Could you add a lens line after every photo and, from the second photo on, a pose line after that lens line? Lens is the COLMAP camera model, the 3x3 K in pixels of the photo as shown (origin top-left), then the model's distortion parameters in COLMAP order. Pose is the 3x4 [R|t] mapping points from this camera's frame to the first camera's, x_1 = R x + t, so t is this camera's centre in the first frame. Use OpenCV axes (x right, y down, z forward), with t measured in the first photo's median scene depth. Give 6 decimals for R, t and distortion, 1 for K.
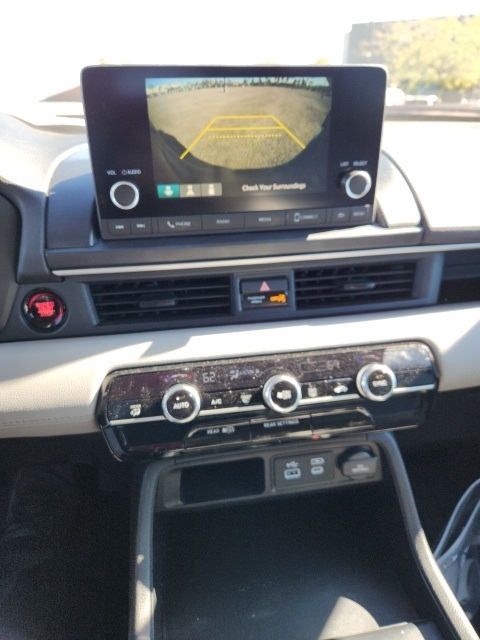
lens RADIAL K [[427.5, 0, 240.0], [0, 427.5, 320.0], [0, 0, 1]] dist [0.017903, -0.005214]
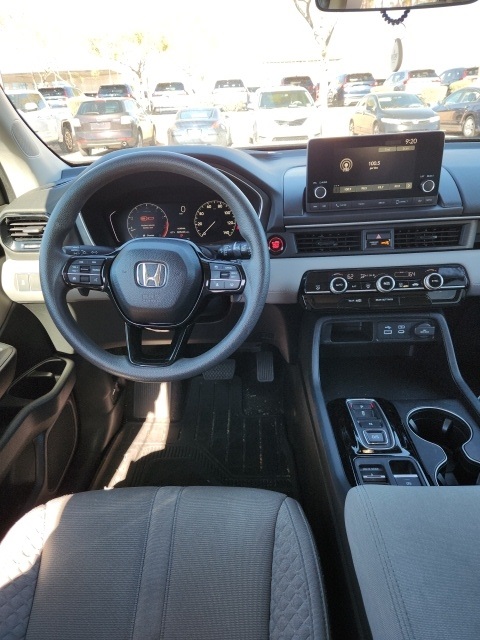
lens RADIAL K [[427.5, 0, 240.0], [0, 427.5, 320.0], [0, 0, 1]] dist [0.017903, -0.005214]
pose [[0.980431, 0.045395, -0.191556, -0.186298], [-0.043233, 0.998946, 0.015449, 0.327164], [0.192055, -0.006865, 0.981360, -1.170224]]
